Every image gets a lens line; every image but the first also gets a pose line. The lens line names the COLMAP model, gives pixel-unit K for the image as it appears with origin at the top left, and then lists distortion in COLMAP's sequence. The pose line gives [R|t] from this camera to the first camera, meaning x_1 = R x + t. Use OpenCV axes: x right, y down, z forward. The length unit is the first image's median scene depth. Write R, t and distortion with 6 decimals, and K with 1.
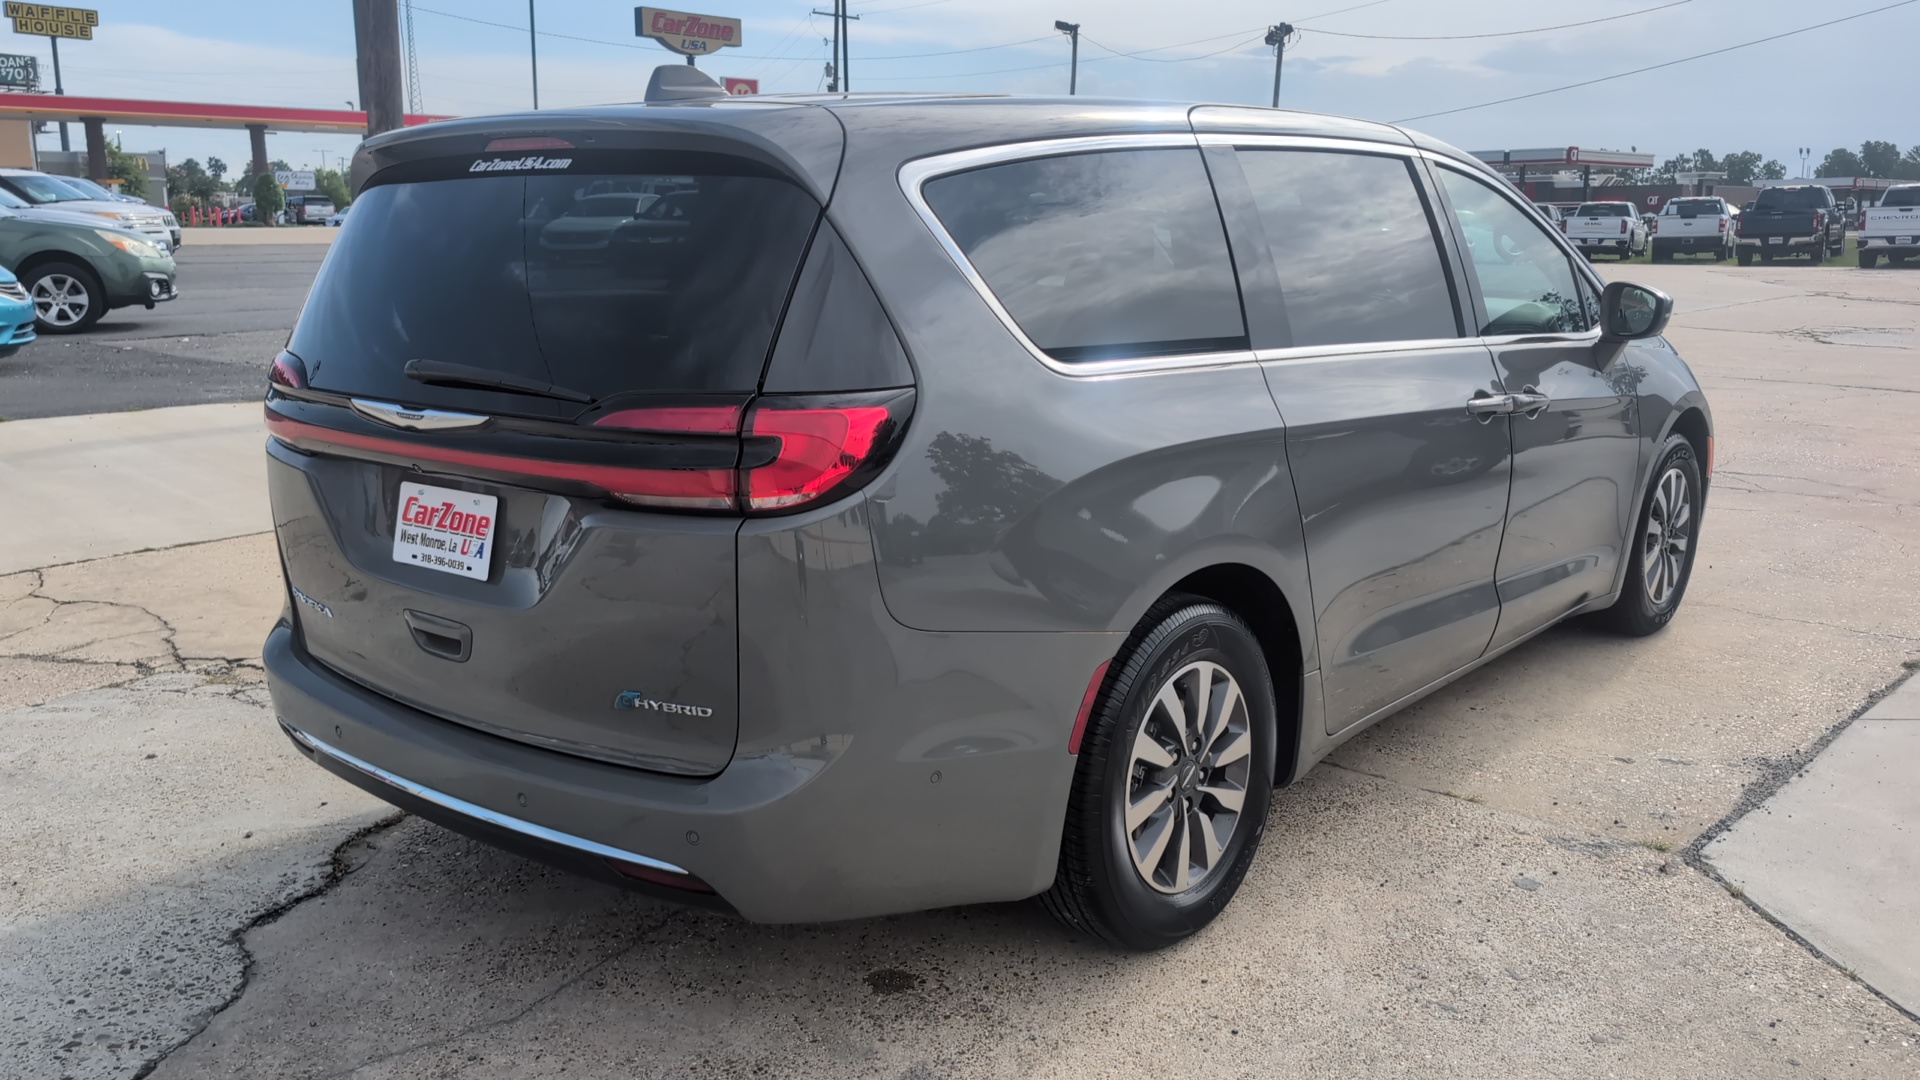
lens RADIAL K [[1614.2, 0, 967.8], [0, 1614.2, 551.7], [0, 0, 1]] dist [0.011760, -0.013734]
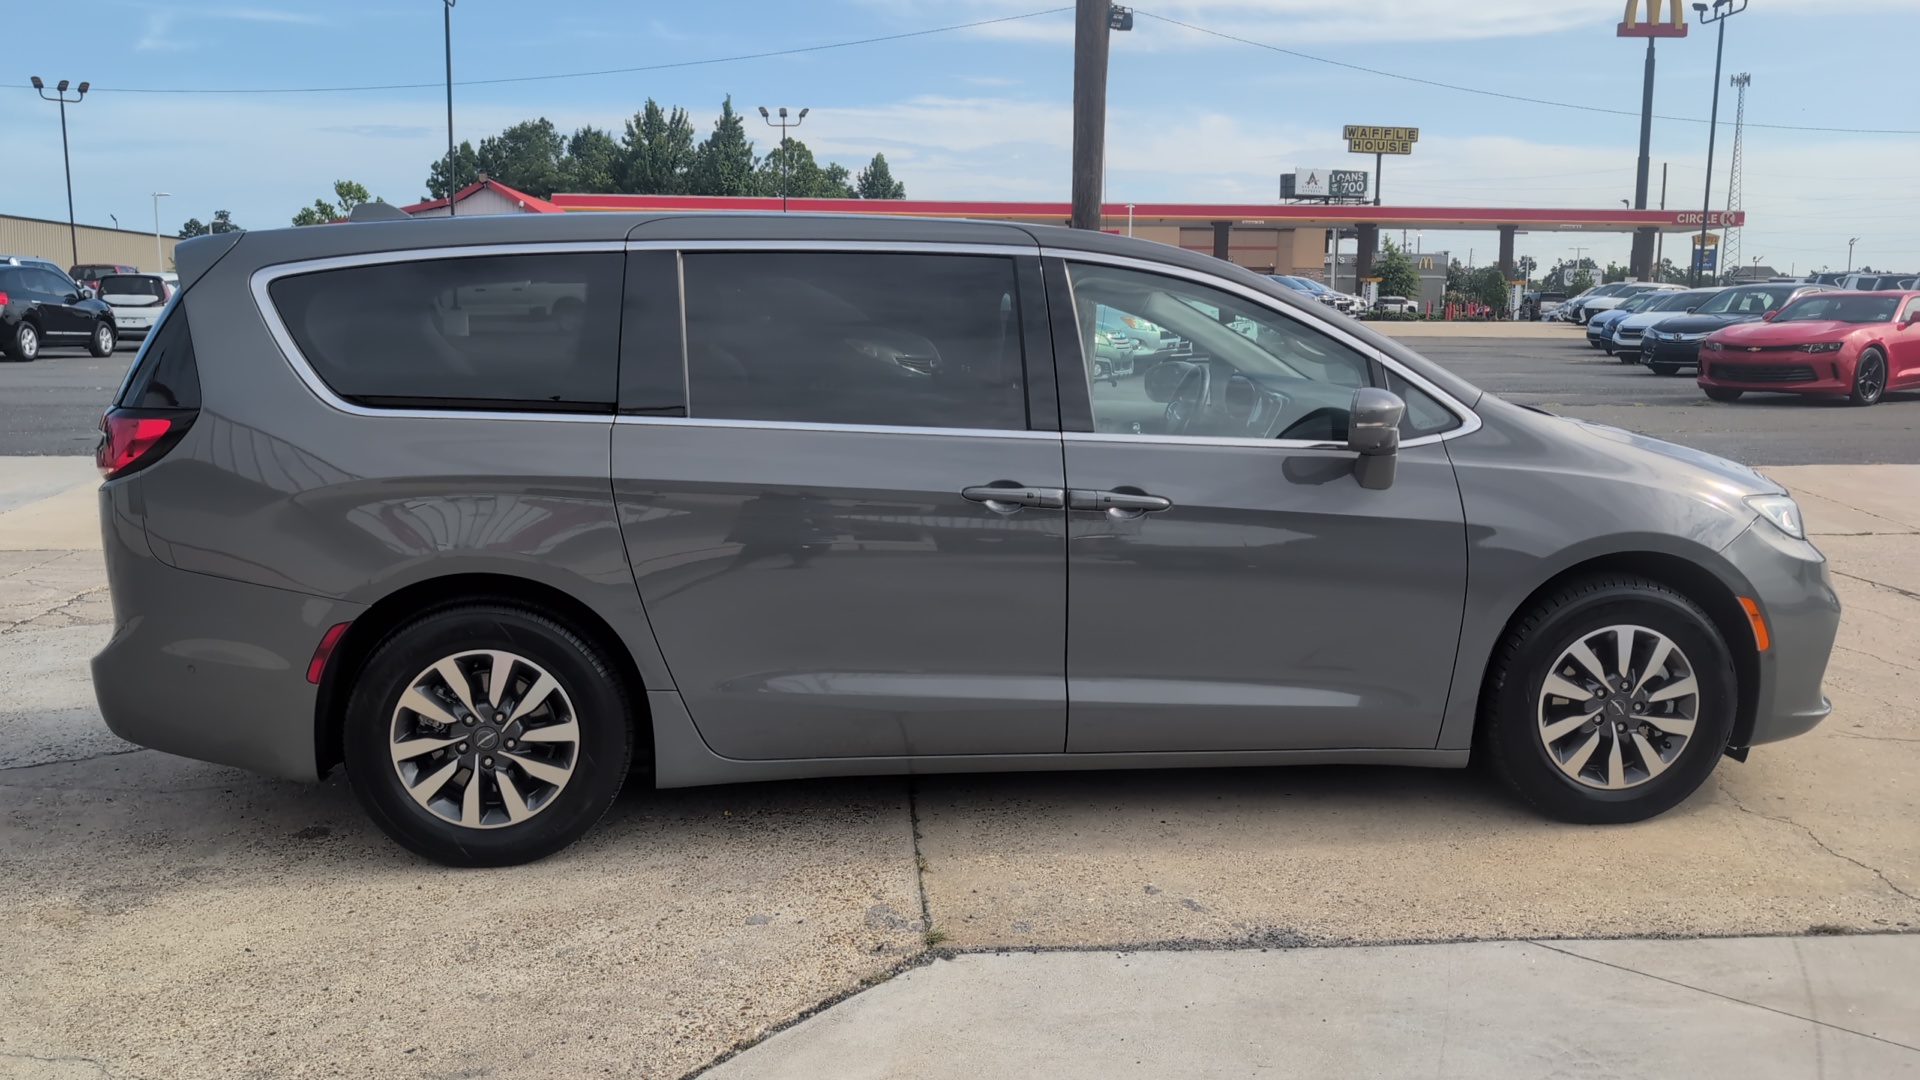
lens RADIAL K [[1614.2, 0, 967.8], [0, 1614.2, 551.7], [0, 0, 1]] dist [0.011760, -0.013734]
pose [[0.720284, 0.109482, -0.684986, 1.379392], [-0.148596, 0.988896, 0.001803, -0.072954], [0.677577, 0.100487, 0.728554, 0.335173]]
